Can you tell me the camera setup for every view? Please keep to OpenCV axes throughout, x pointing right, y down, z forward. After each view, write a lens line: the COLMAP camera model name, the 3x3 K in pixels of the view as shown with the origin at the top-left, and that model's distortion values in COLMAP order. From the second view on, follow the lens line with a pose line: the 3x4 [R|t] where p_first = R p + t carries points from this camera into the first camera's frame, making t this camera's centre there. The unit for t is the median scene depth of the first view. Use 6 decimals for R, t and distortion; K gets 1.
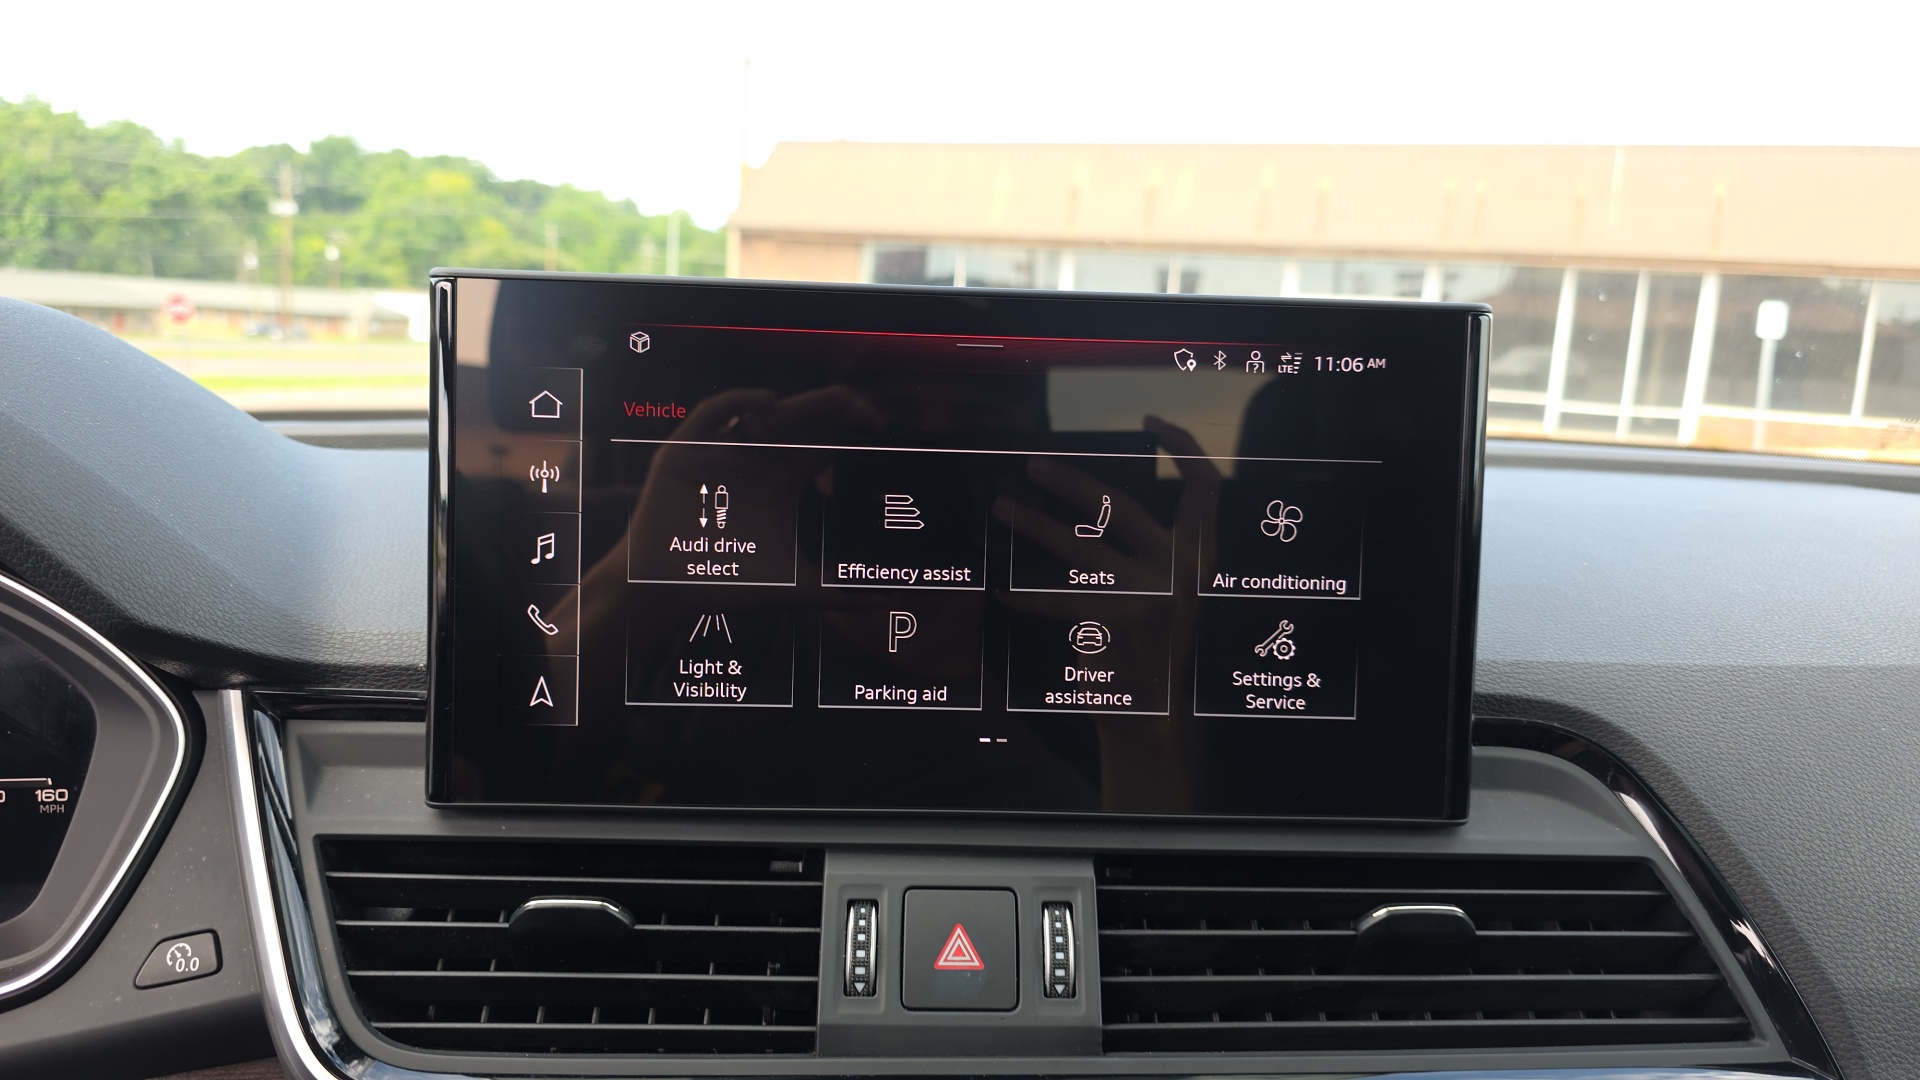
lens RADIAL K [[1313.8, 0, 965.8], [0, 1313.8, 522.2], [0, 0, 1]] dist [0.050522, -0.073965]
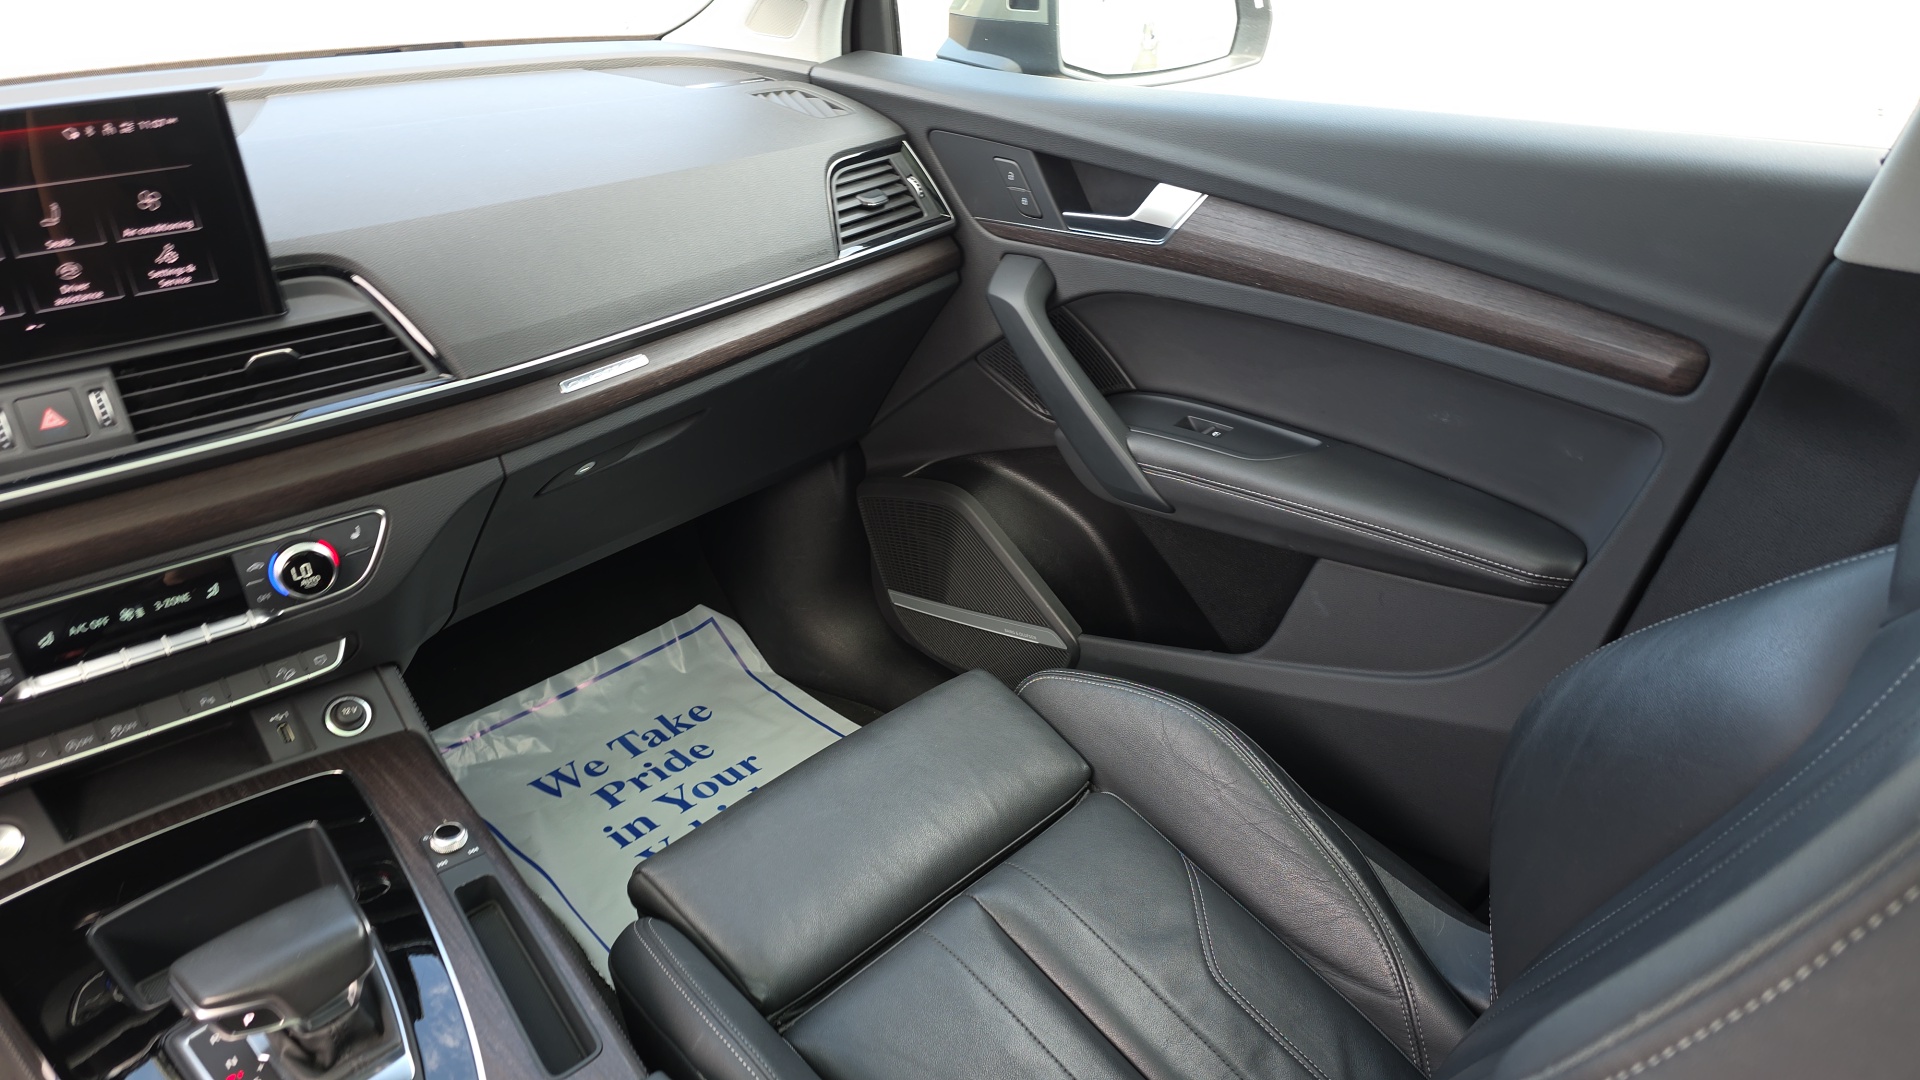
lens RADIAL K [[1304.5, 0, 985.8], [0, 1304.5, 529.9], [0, 0, 1]] dist [0.060505, -0.065007]
pose [[0.820883, -0.302962, 0.484112, 0.151888], [0.095412, 0.908530, 0.406781, -0.270991], [-0.563069, -0.287730, 0.774703, -1.691195]]
